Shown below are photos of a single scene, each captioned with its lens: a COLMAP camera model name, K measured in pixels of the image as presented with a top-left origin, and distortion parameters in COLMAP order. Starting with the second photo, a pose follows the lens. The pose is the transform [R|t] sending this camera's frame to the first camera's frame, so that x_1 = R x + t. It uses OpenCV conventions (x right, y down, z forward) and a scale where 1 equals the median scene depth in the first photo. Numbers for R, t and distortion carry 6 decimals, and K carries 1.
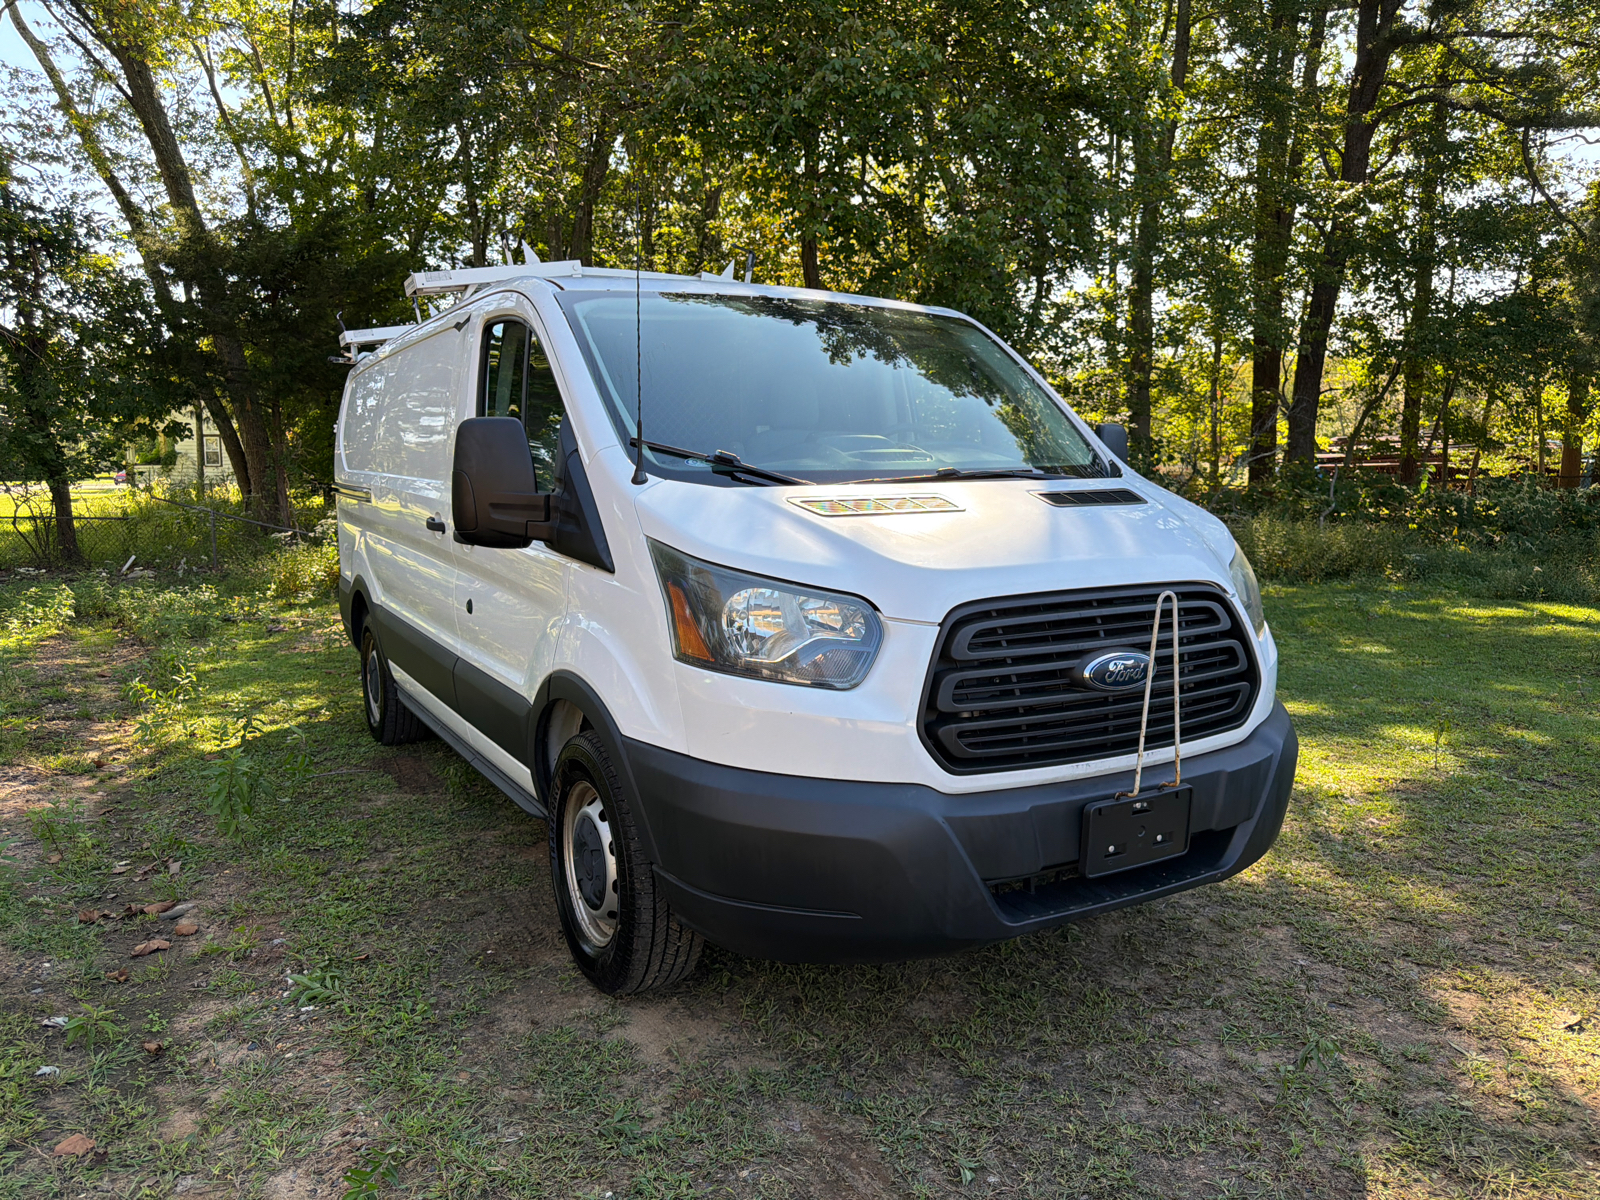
lens RADIAL K [[1130.1, 0, 800.0], [0, 1130.1, 600.0], [0, 0, 1]] dist [0.006471, -0.007921]
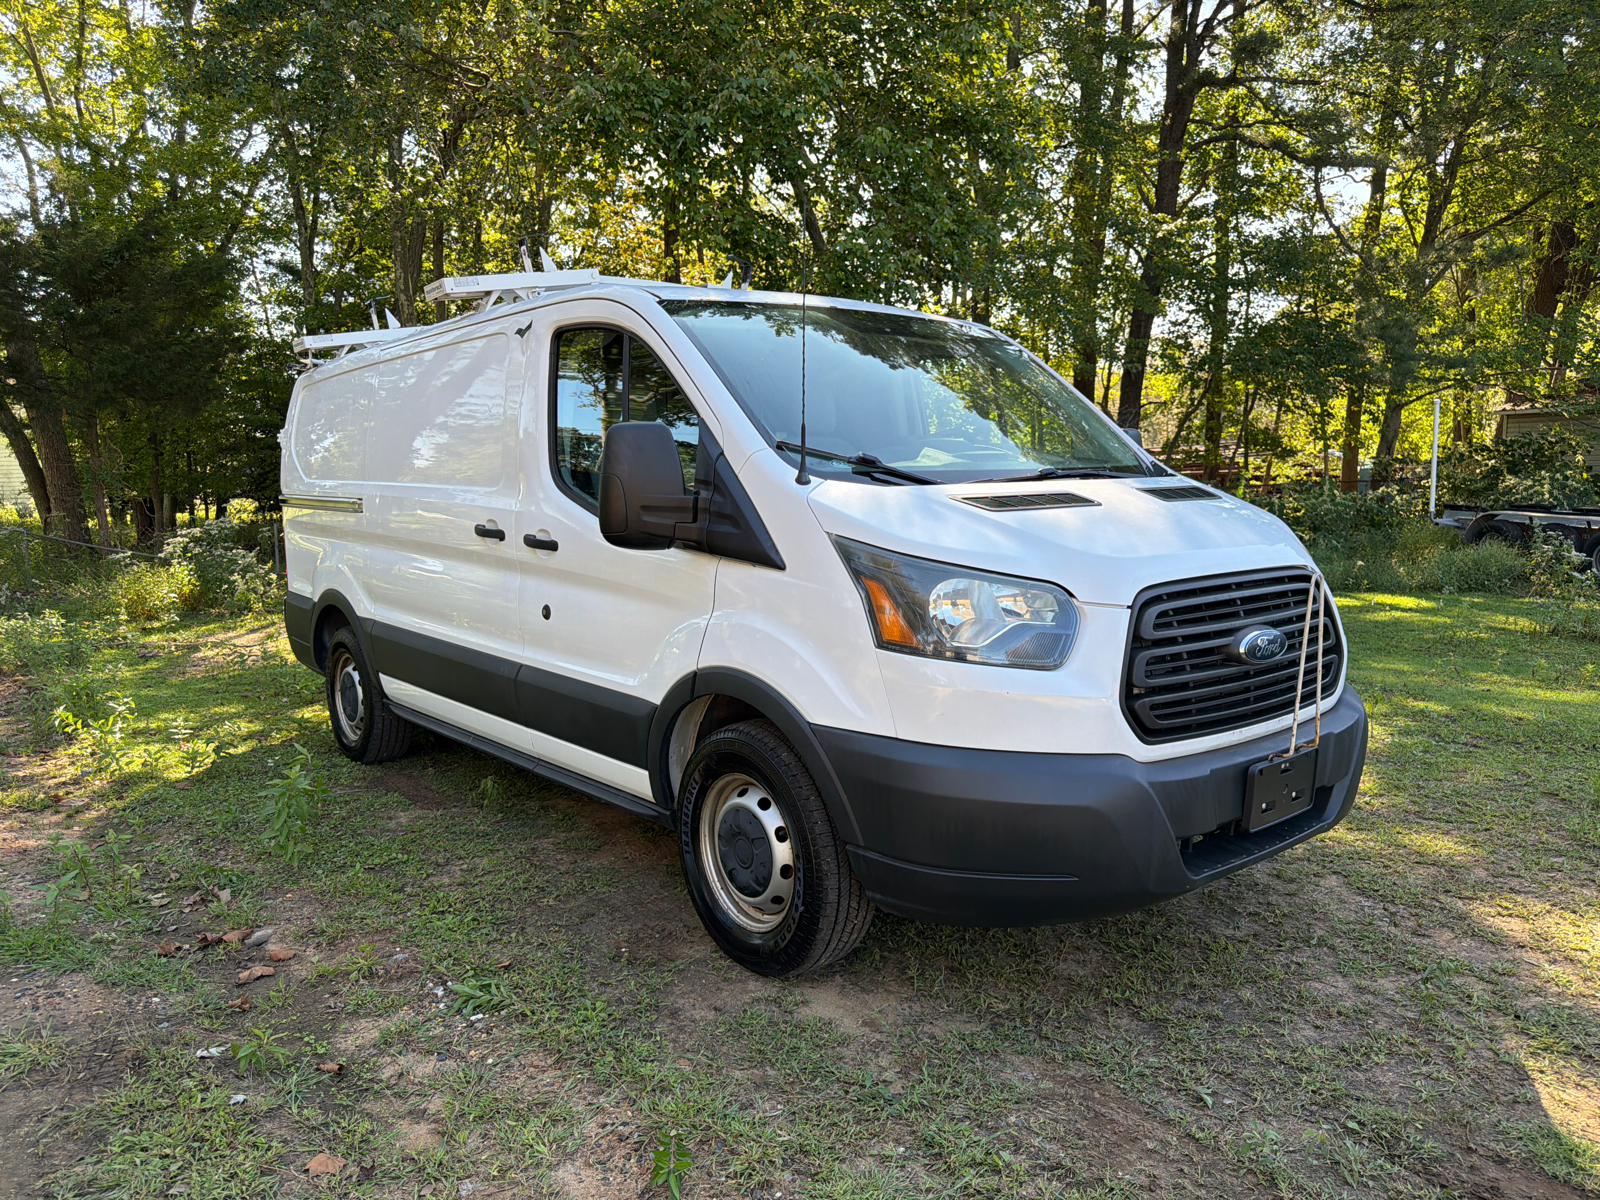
lens RADIAL K [[1127.4, 0, 800.0], [0, 1127.4, 600.0], [0, 0, 1]] dist [0.005647, -0.007082]
pose [[0.986493, -0.025541, 0.161802, -0.308868], [0.027222, 0.999596, -0.008181, 0.012136], [-0.161528, 0.012475, 0.986789, -0.025389]]
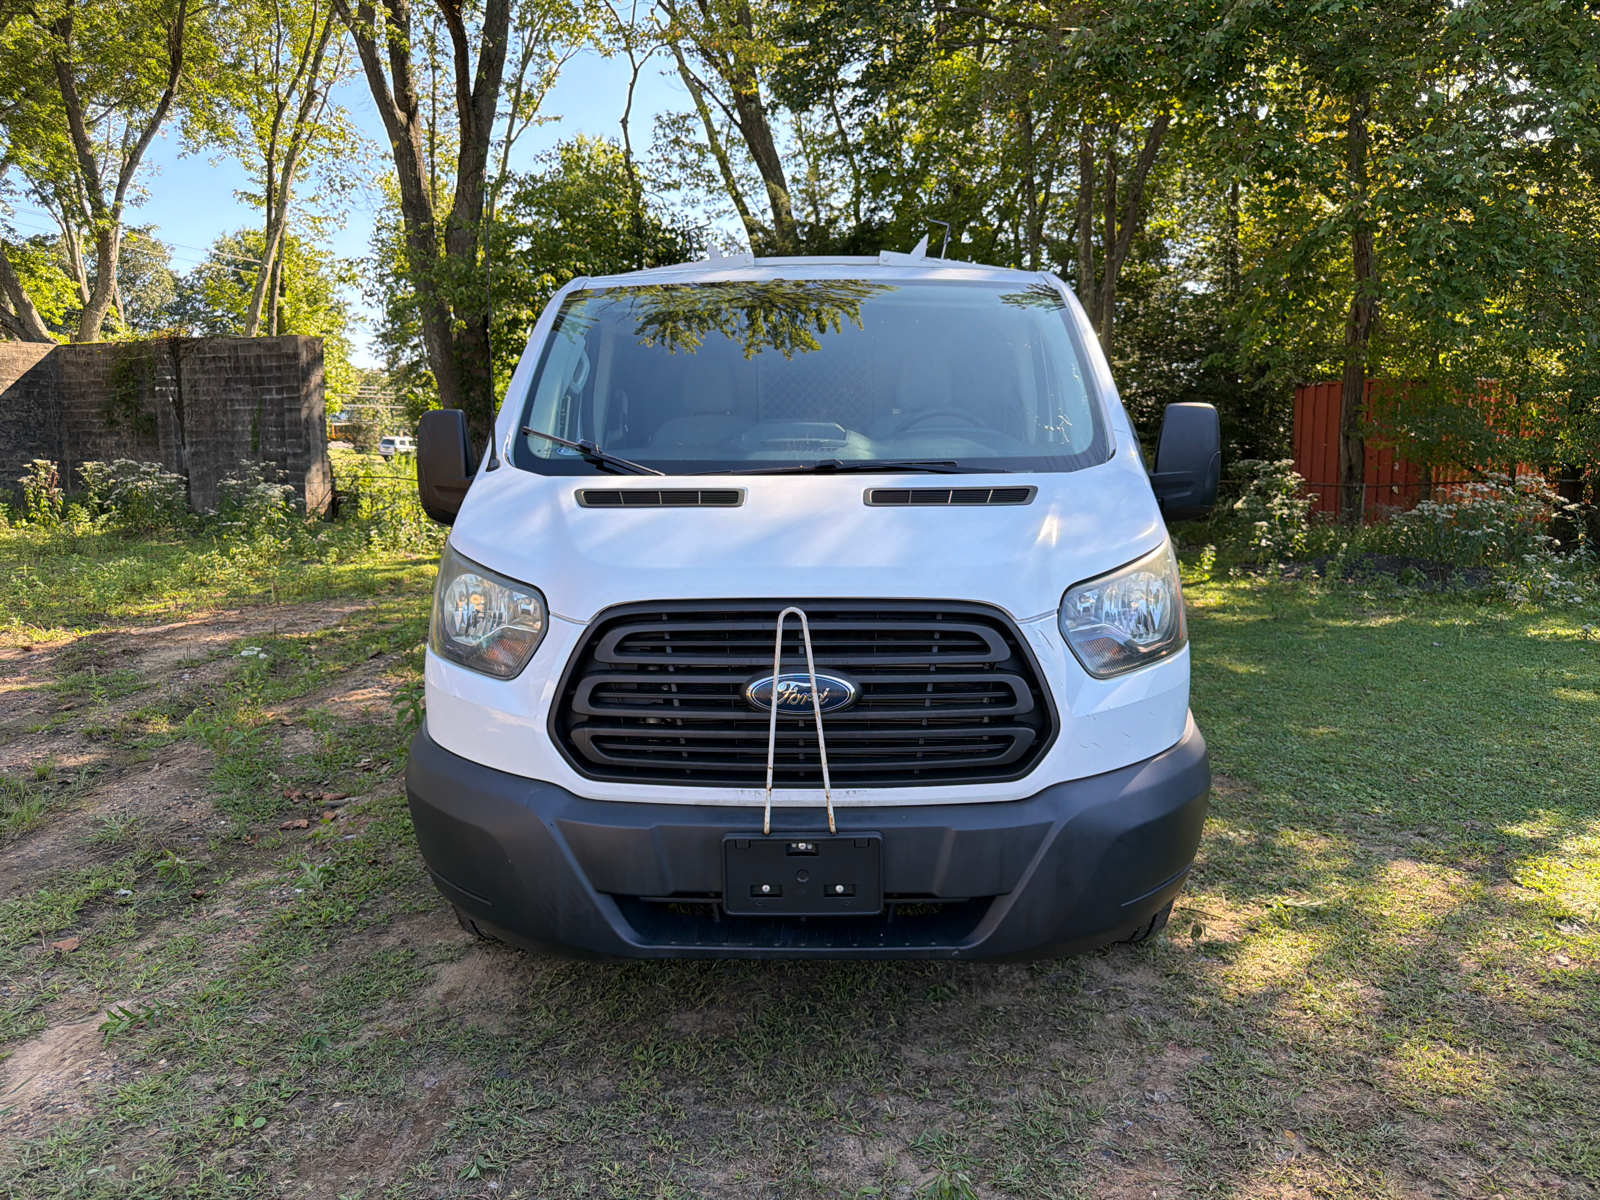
lens RADIAL K [[1132.2, 0, 809.5], [0, 1132.2, 601.0], [0, 0, 1]] dist [-0.003147, -0.003451]
pose [[0.860620, 0.077017, -0.503390, 0.649484], [-0.066548, 0.997030, 0.038769, -0.040866], [0.504881, 0.000134, 0.863189, 0.213991]]
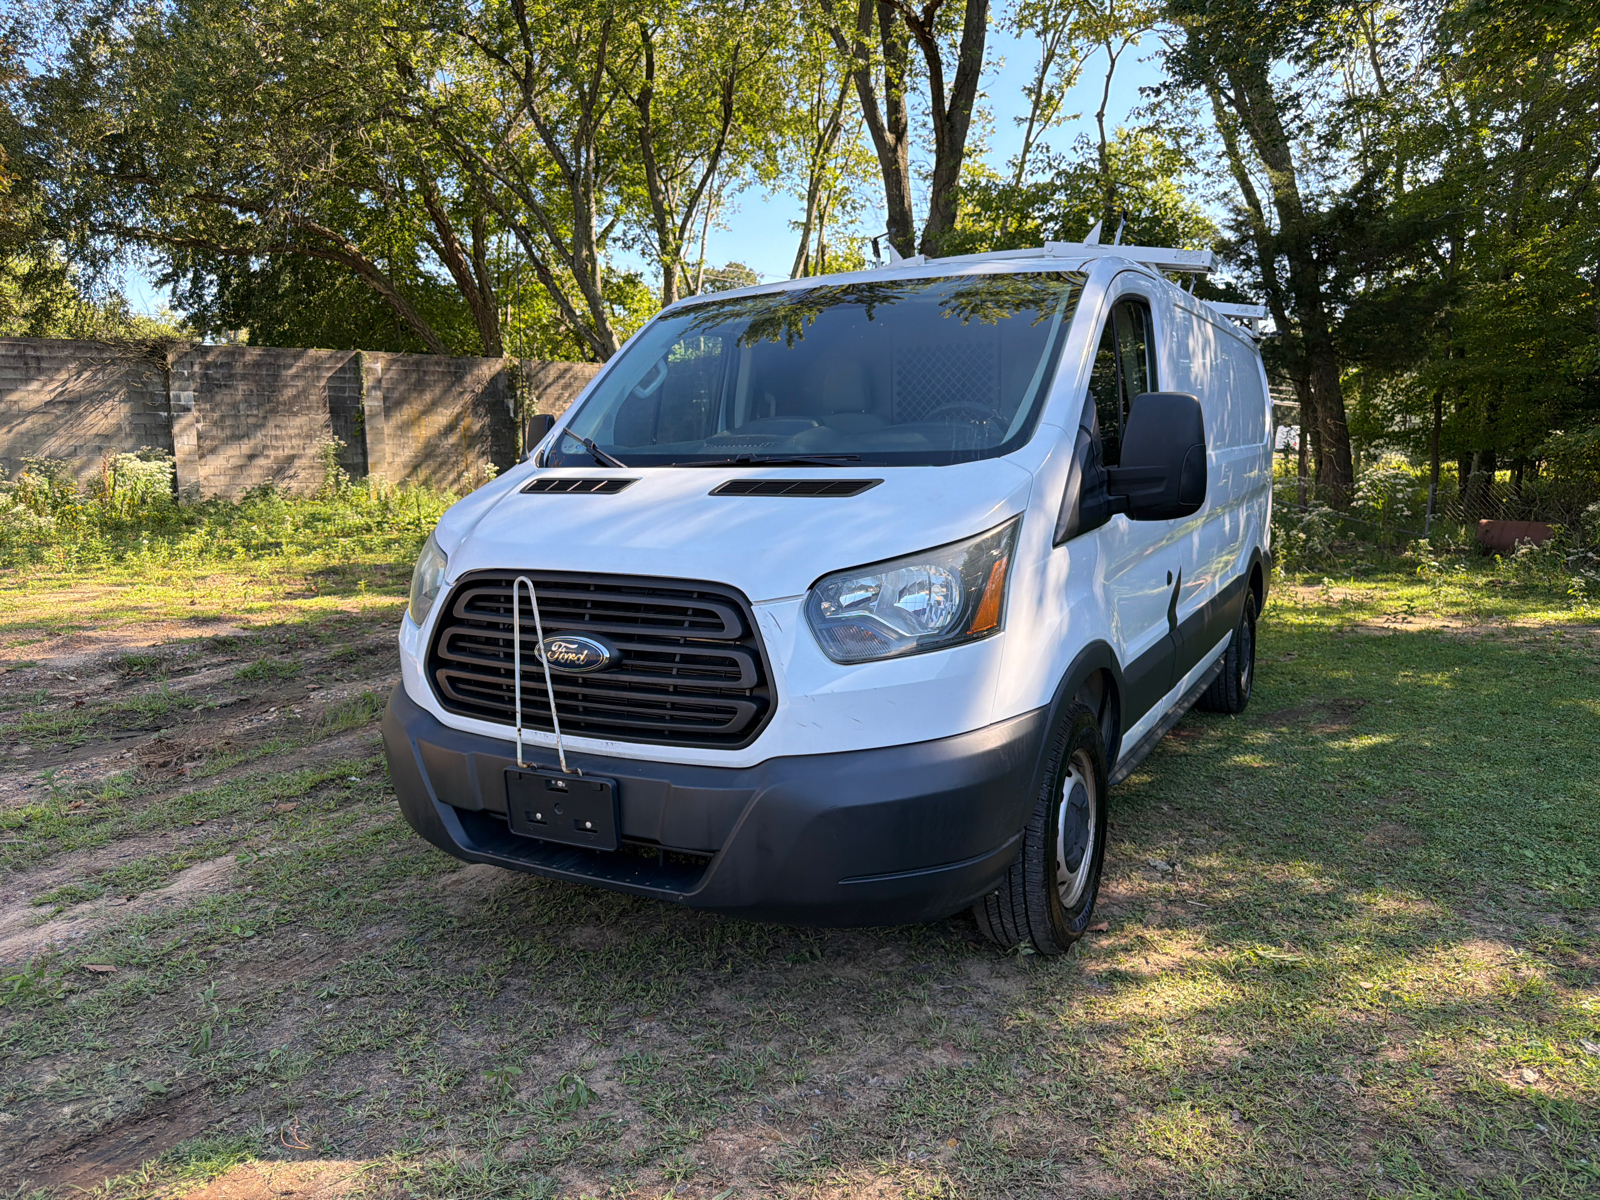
lens RADIAL K [[1127.4, 0, 800.0], [0, 1127.4, 600.0], [0, 0, 1]] dist [0.005647, -0.007082]
pose [[0.538358, 0.118776, -0.834304, 1.115254], [-0.096815, 0.992180, 0.078780, -0.079356], [0.837136, 0.038362, 0.545647, 0.545777]]
